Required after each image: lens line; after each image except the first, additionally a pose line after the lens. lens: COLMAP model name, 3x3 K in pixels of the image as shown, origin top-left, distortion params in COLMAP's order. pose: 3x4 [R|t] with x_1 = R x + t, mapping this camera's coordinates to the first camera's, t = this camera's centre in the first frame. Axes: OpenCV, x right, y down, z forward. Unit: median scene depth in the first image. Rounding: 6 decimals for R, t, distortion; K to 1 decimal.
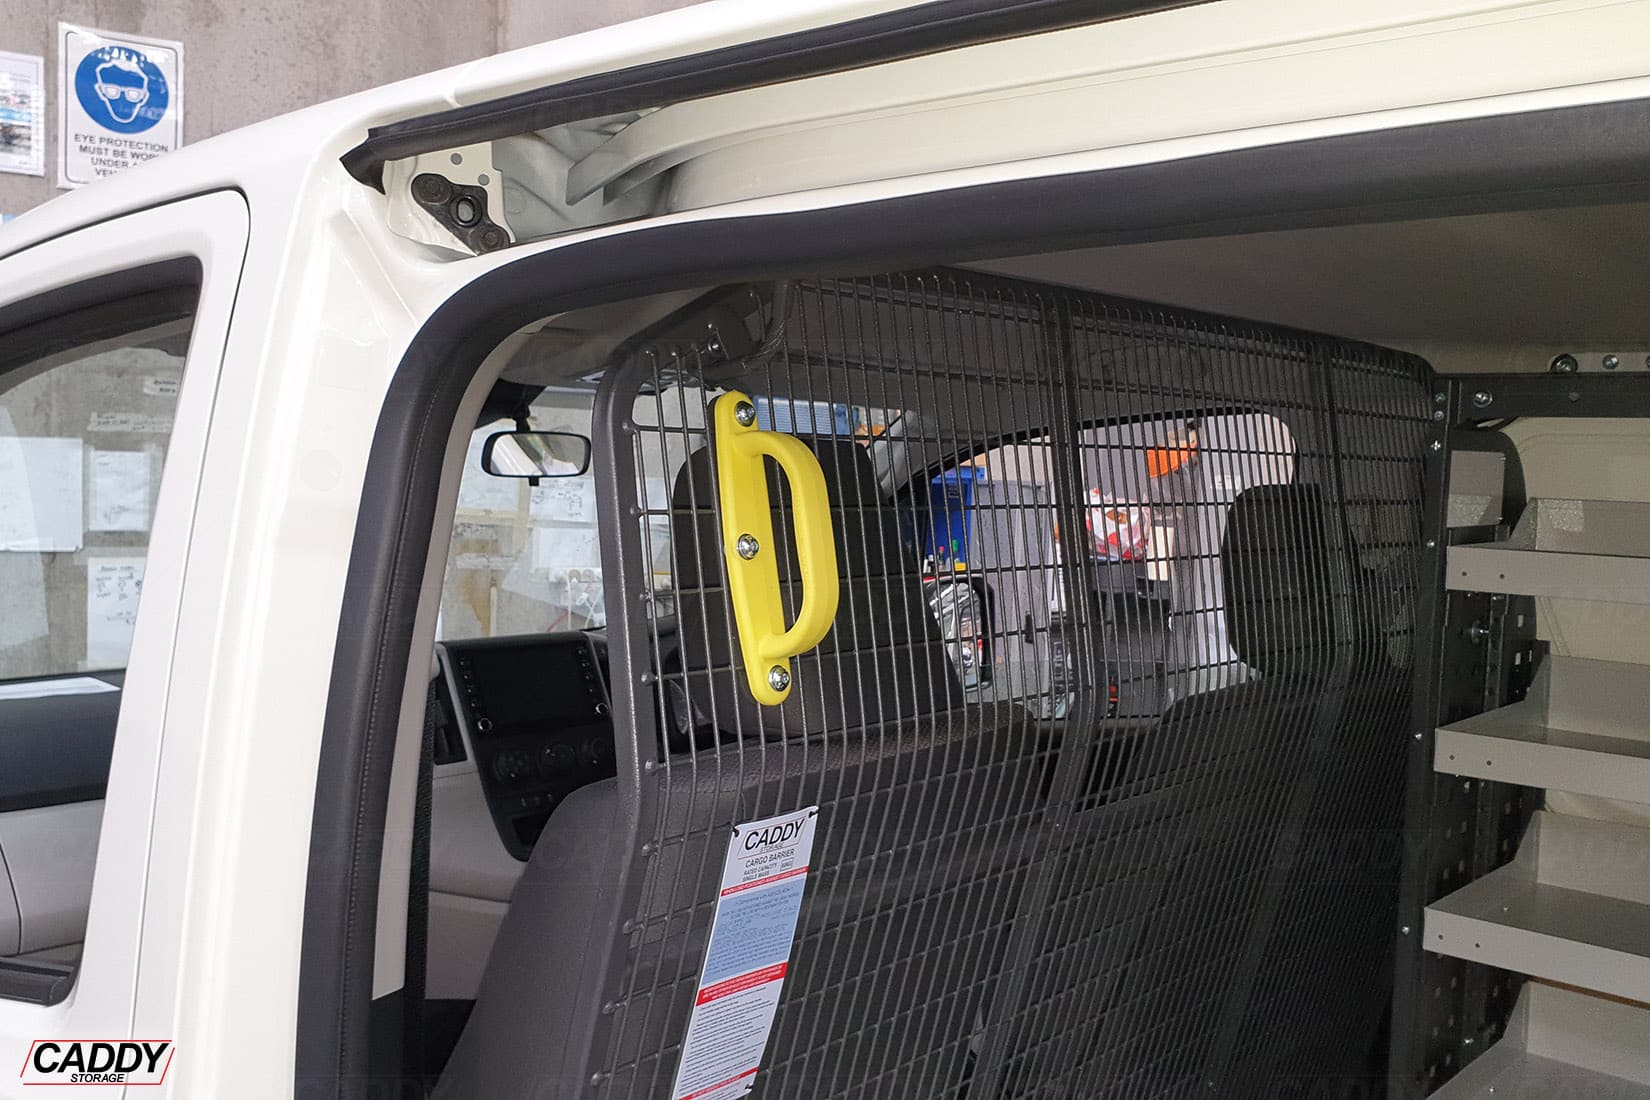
lens RADIAL K [[1517.4, 0, 815.0], [0, 1517.4, 546.2], [0, 0, 1]] dist [-0.005935, 0.005224]
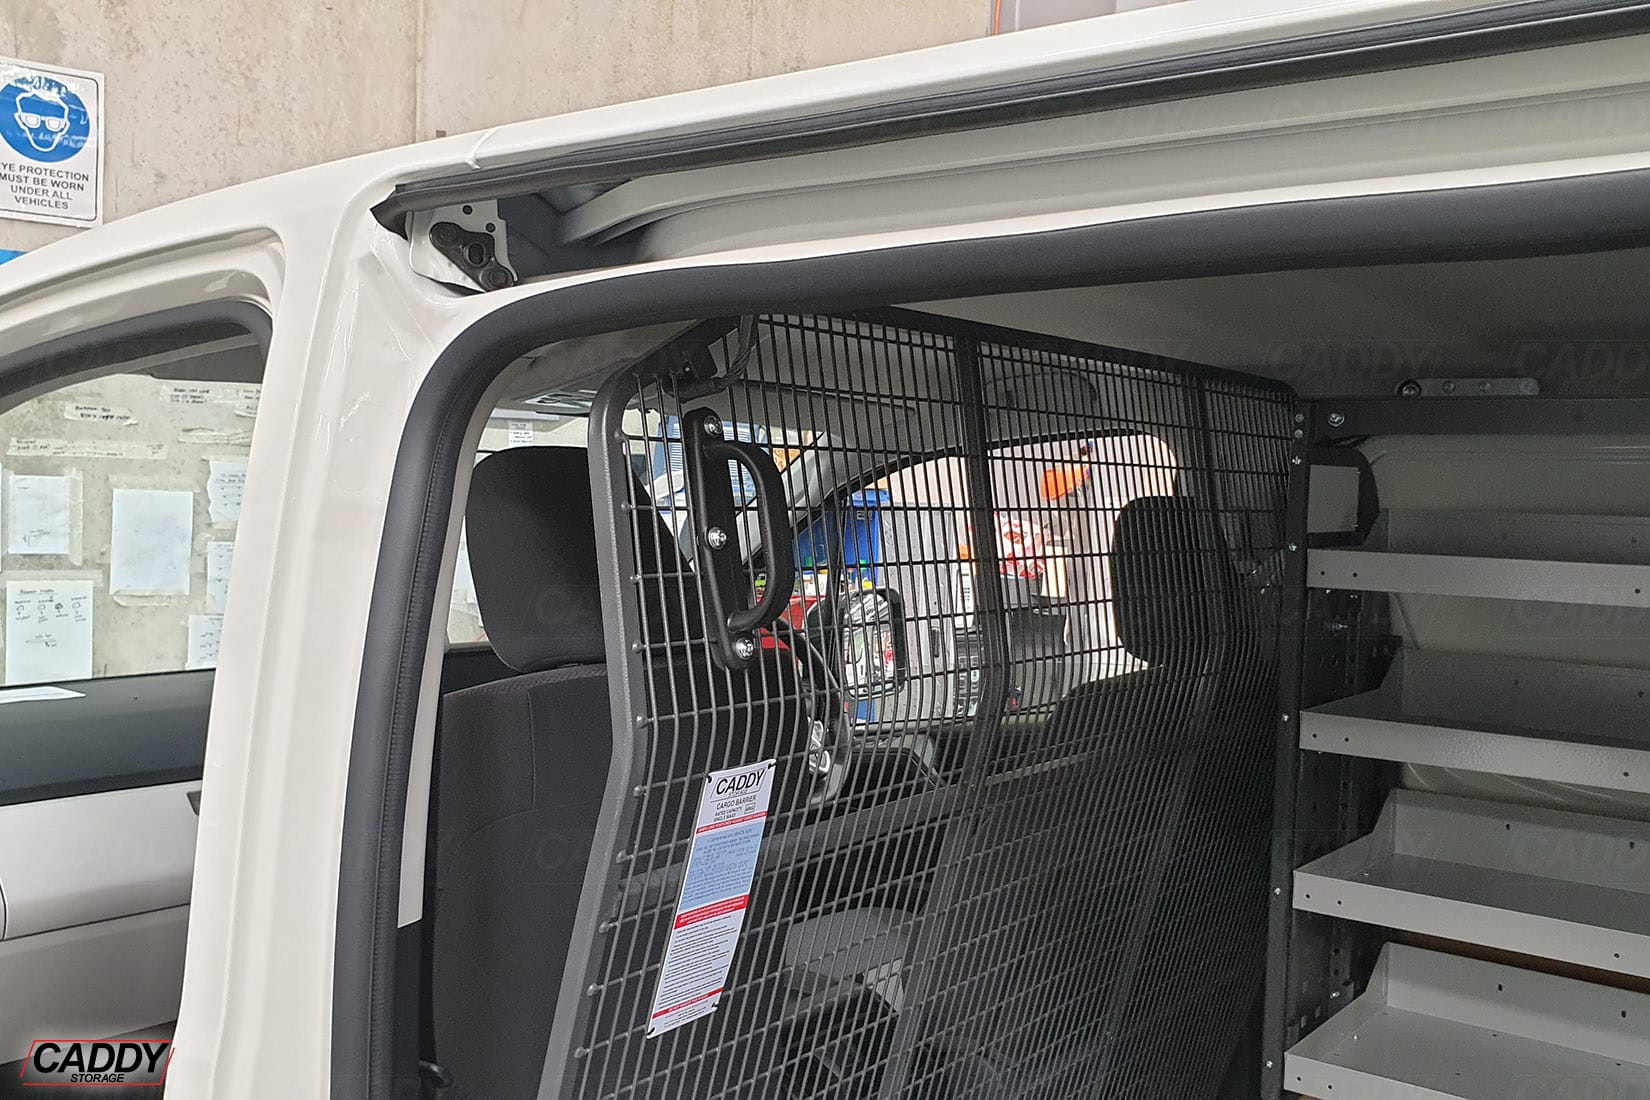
lens RADIAL K [[1500.1, 0, 825.0], [0, 1500.1, 550.0], [0, 0, 1]] dist [0.019438, 0.014404]
pose [[0.997275, -0.007326, 0.073405, -0.026499], [0.008450, 0.999851, -0.015022, 0.016302], [-0.073285, 0.015601, 0.997189, -0.102394]]
